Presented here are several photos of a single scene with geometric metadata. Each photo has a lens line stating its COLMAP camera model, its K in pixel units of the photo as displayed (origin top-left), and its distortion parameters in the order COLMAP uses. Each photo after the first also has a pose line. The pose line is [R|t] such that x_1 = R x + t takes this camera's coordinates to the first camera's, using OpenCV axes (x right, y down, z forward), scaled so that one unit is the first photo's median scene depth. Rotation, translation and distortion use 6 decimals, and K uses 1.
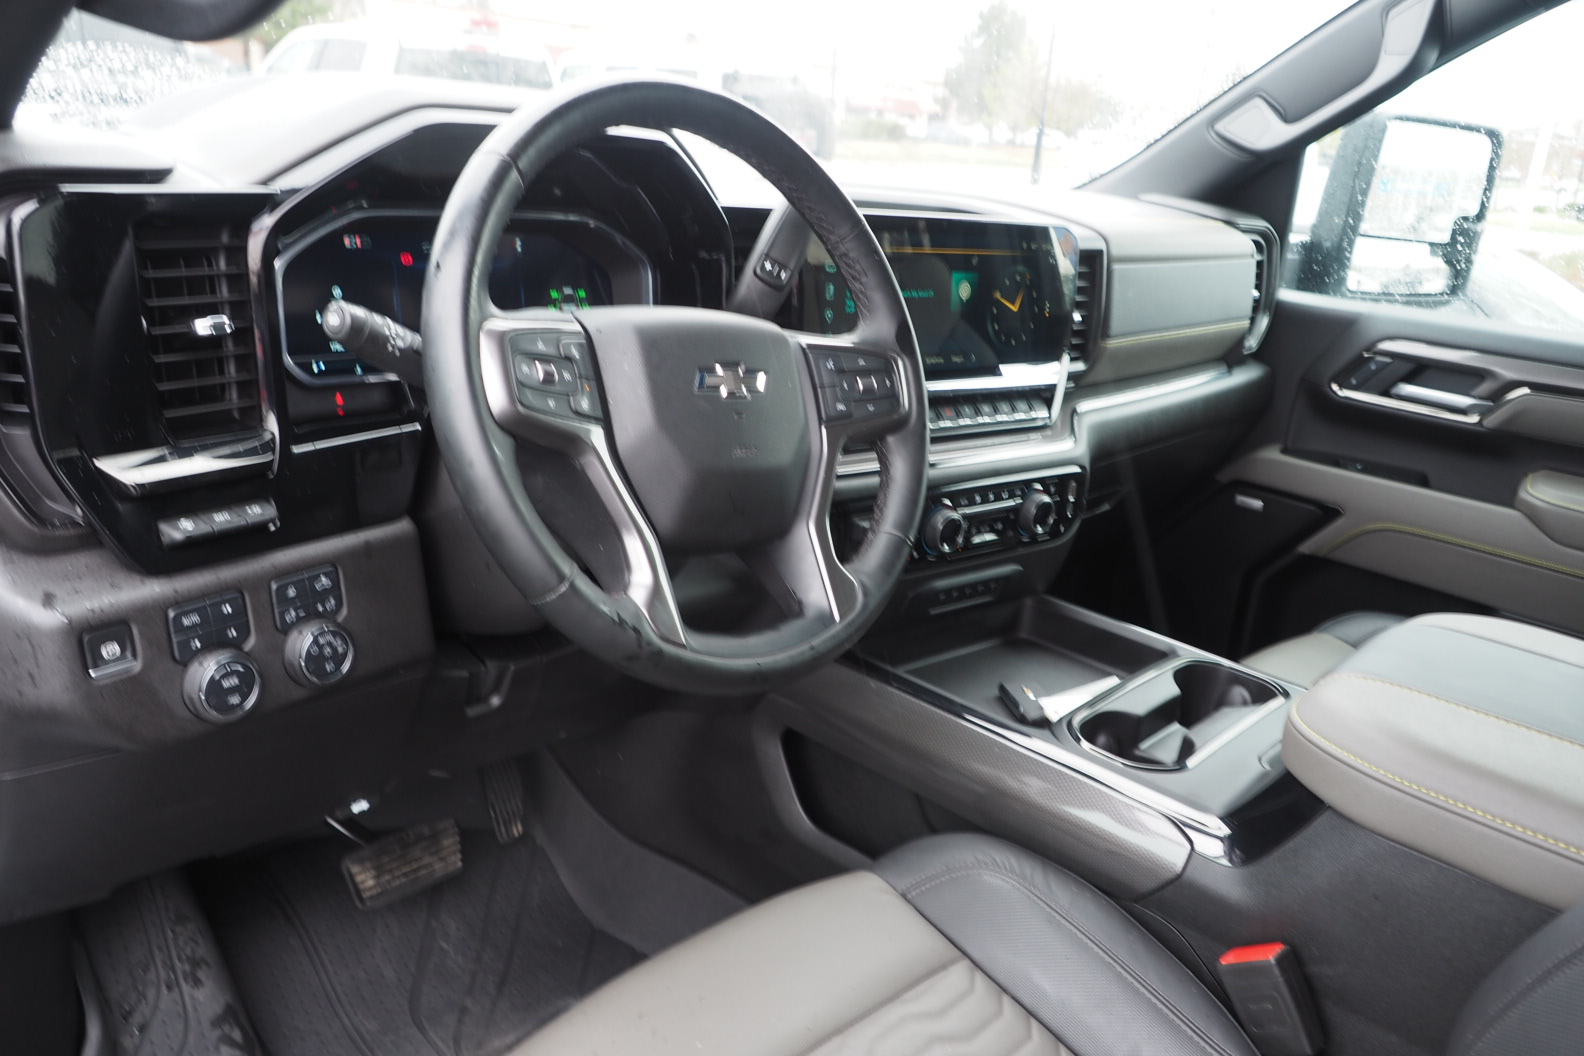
lens RADIAL K [[1219.4, 0, 790.8], [0, 1219.4, 528.4], [0, 0, 1]] dist [-0.002739, -0.005812]
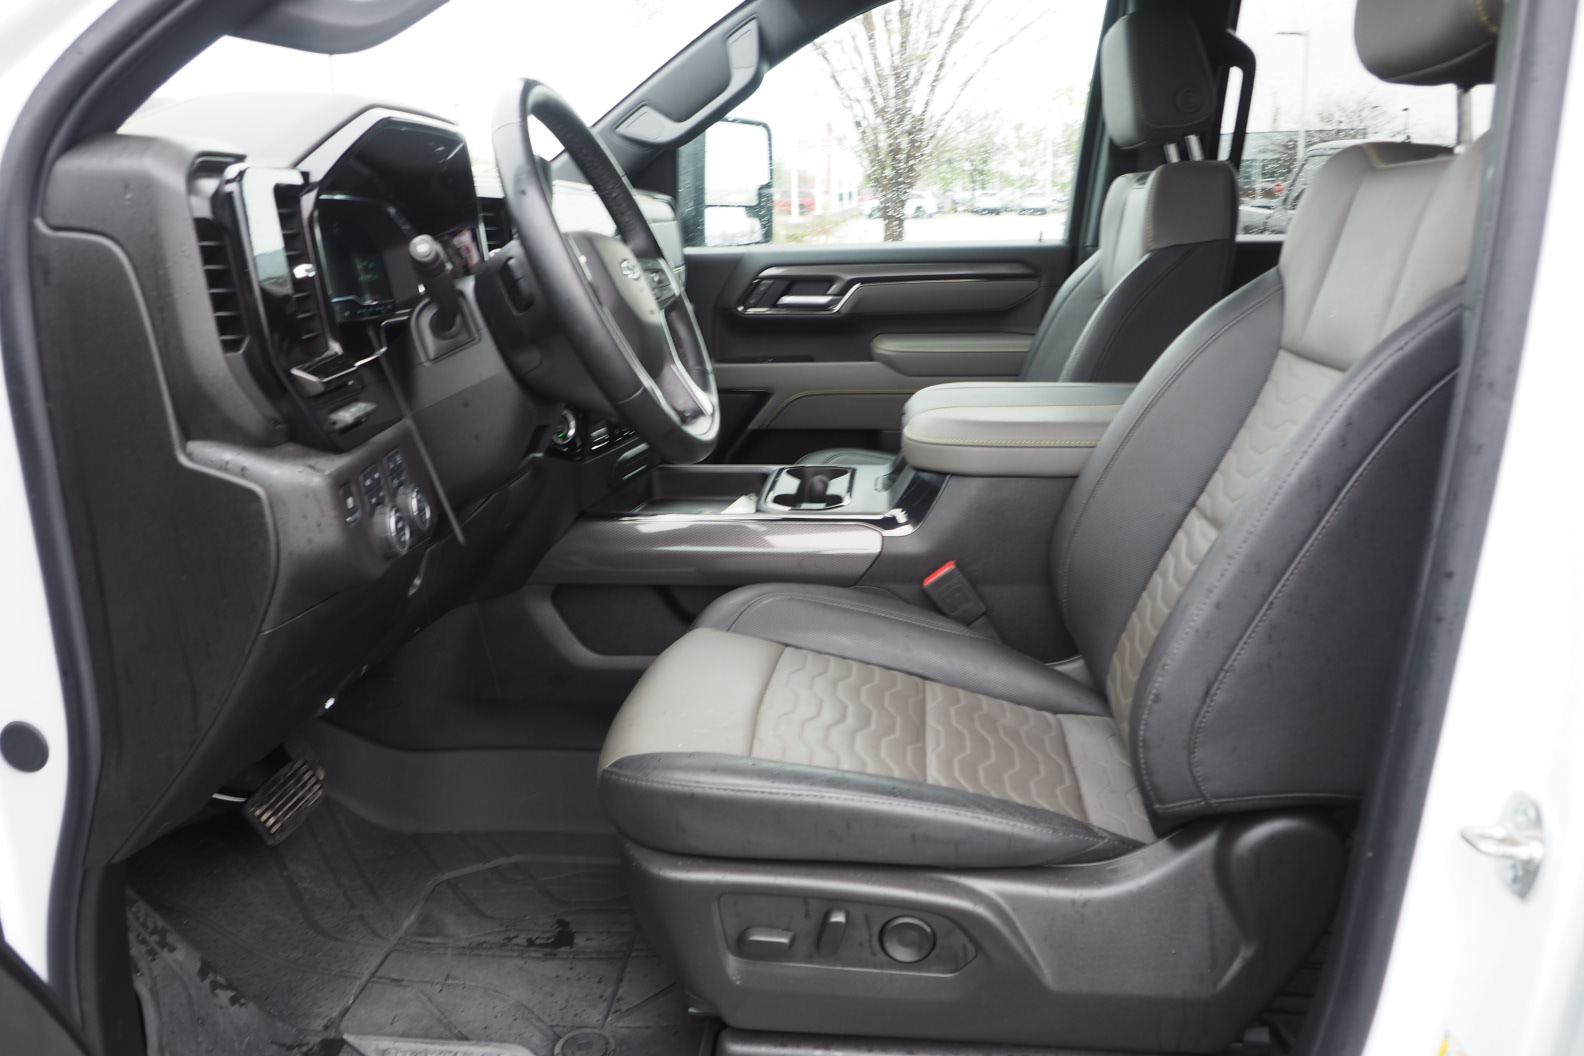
lens RADIAL K [[1219.4, 0, 790.8], [0, 1219.4, 528.4], [0, 0, 1]] dist [-0.002739, -0.005812]
pose [[0.780420, -0.250685, 0.572801, -0.579179], [0.274340, 0.960504, 0.046583, 0.120123], [-0.561856, 0.120788, 0.818369, -0.218139]]
